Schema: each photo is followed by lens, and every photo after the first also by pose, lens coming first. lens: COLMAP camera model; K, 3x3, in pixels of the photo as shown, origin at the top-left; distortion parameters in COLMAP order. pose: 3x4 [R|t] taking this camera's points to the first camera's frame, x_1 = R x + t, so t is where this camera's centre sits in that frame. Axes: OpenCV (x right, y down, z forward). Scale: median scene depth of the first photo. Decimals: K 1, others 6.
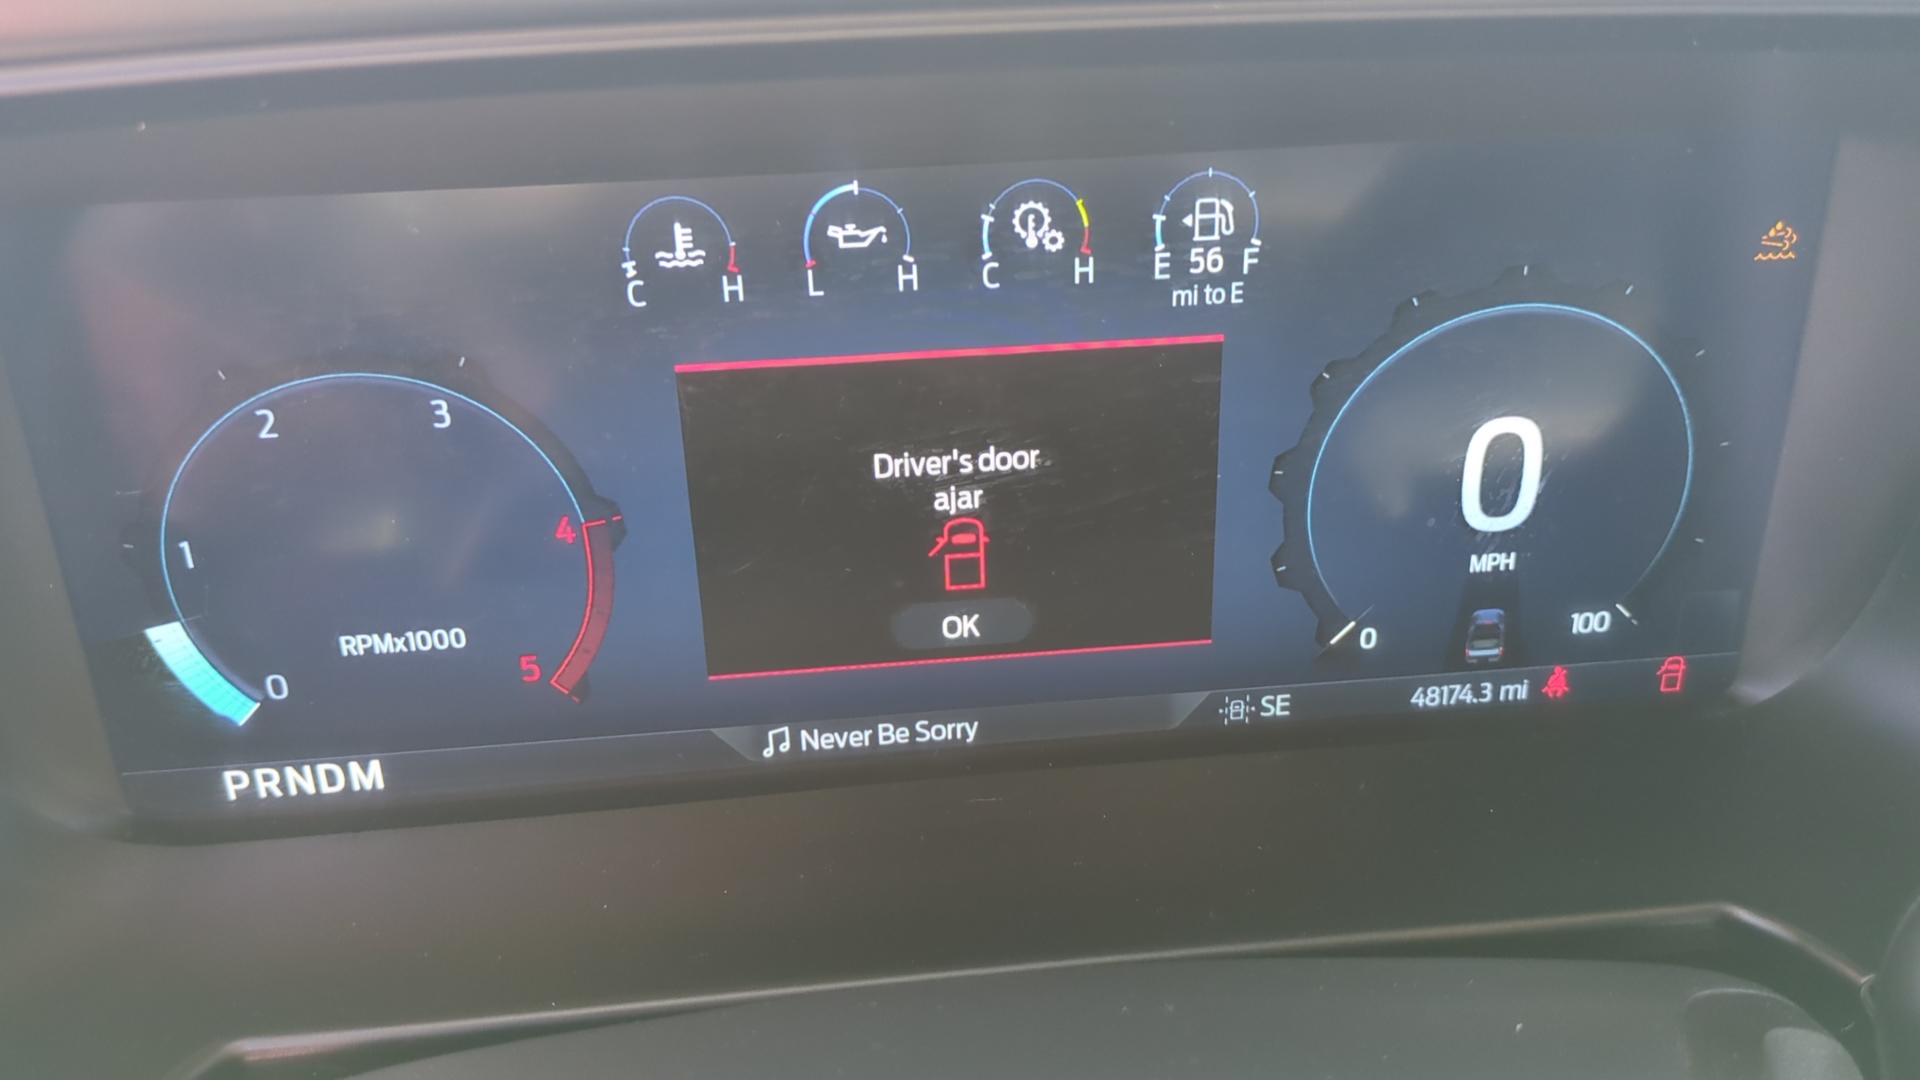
lens RADIAL K [[1656.9, 0, 960.9], [0, 1656.9, 545.2], [0, 0, 1]] dist [0.040249, -0.043009]
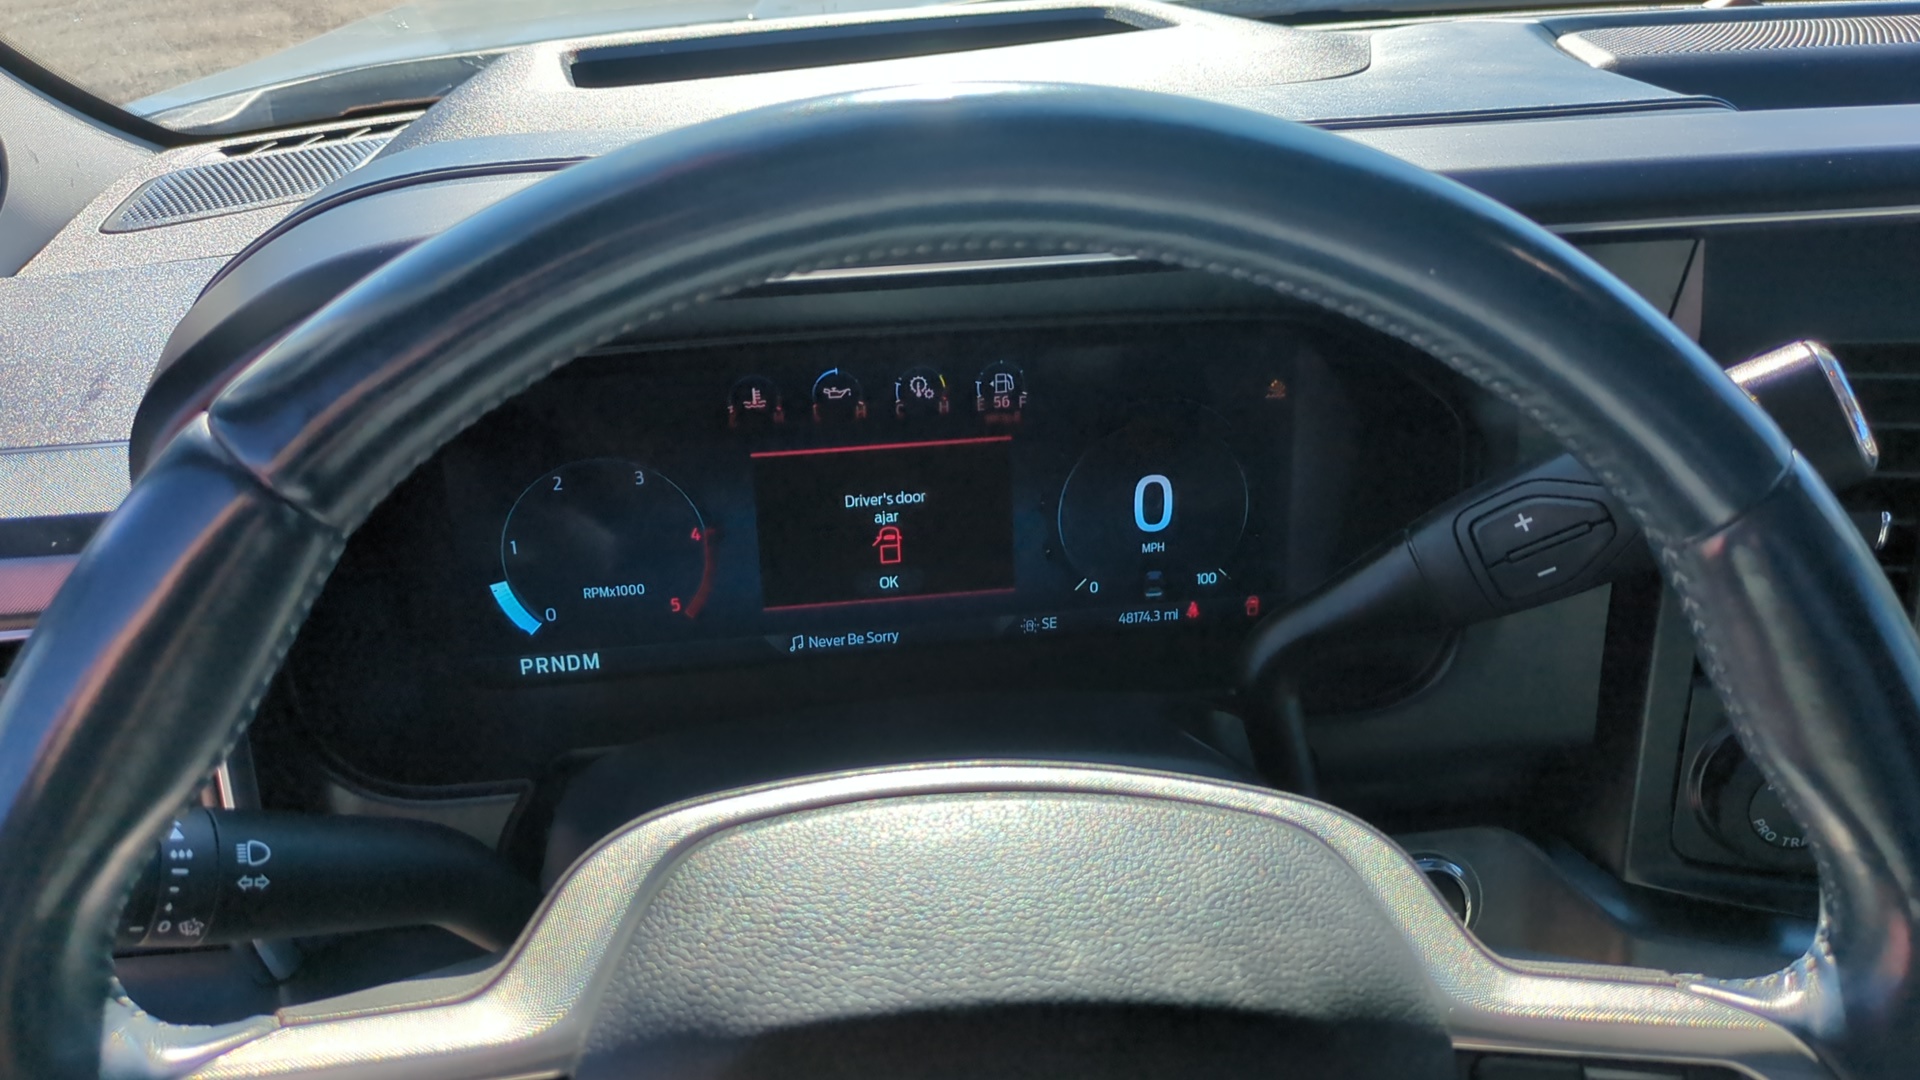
lens RADIAL K [[1656.9, 0, 973.0], [0, 1656.9, 544.7], [0, 0, 1]] dist [0.040249, -0.043009]
pose [[0.999113, -0.013725, 0.039812, 0.023229], [0.016095, 0.998079, -0.059834, 0.129462], [-0.038914, 0.060422, 0.997414, -1.041335]]
